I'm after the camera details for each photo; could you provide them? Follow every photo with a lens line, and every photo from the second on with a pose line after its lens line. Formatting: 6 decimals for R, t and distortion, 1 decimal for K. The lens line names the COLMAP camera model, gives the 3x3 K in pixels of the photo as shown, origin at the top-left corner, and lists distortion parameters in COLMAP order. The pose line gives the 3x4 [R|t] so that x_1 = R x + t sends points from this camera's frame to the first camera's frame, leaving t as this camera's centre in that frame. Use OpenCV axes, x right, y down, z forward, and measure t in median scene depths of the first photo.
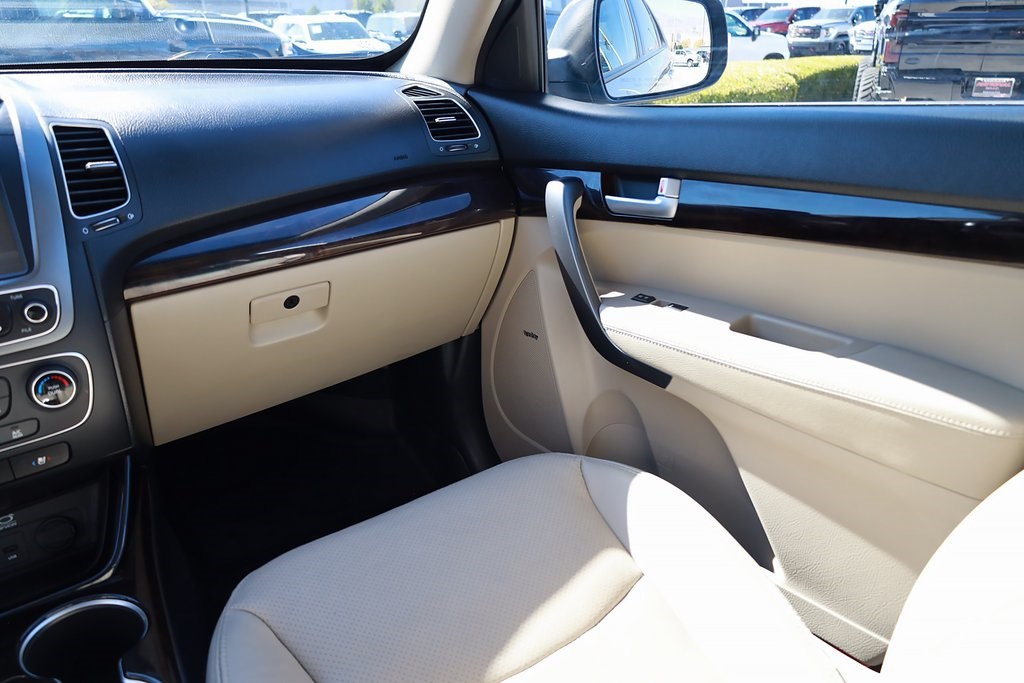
lens RADIAL K [[697.8, 0, 512.0], [0, 697.8, 341.5], [0, 0, 1]] dist [-0.020932, 0.003392]
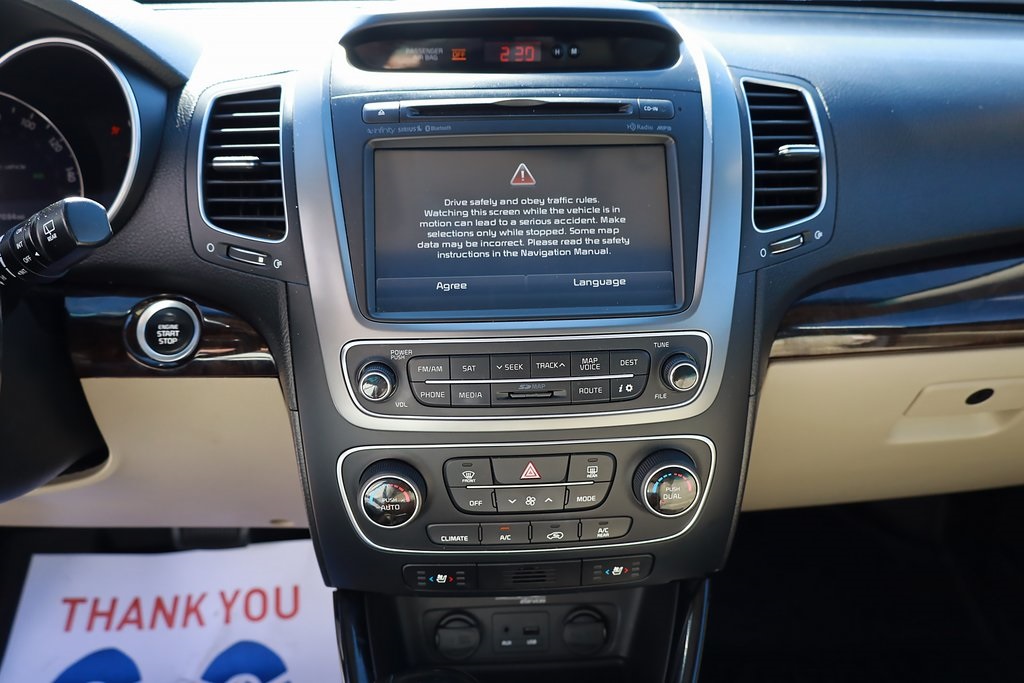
lens RADIAL K [[725.4, 0, 512.0], [0, 725.4, 341.5], [0, 0, 1]] dist [-0.021433, 0.002827]
pose [[0.821605, 0.257081, -0.508797, -0.334549], [-0.232400, 0.966052, 0.112840, -0.076879], [0.520534, 0.025535, 0.853459, 0.236301]]
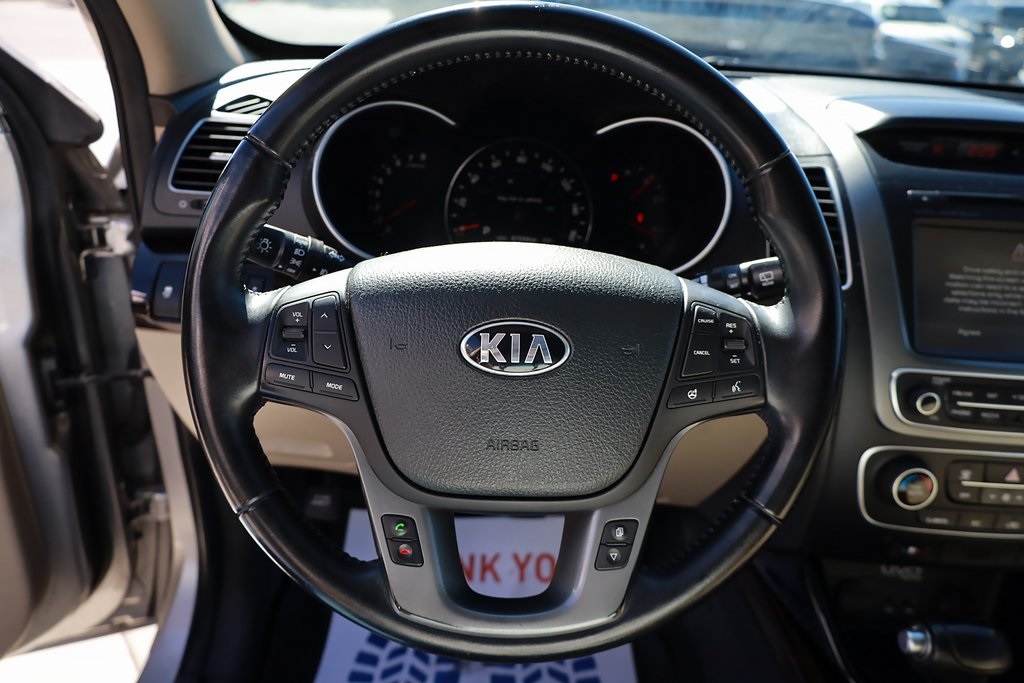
lens RADIAL K [[716.4, 0, 512.0], [0, 716.4, 341.5], [0, 0, 1]] dist [-0.018657, 0.000664]
pose [[0.778004, 0.323500, -0.538569, -0.593157], [-0.307760, 0.943585, 0.122197, 0.006053], [0.547716, 0.070680, 0.833673, -0.121250]]
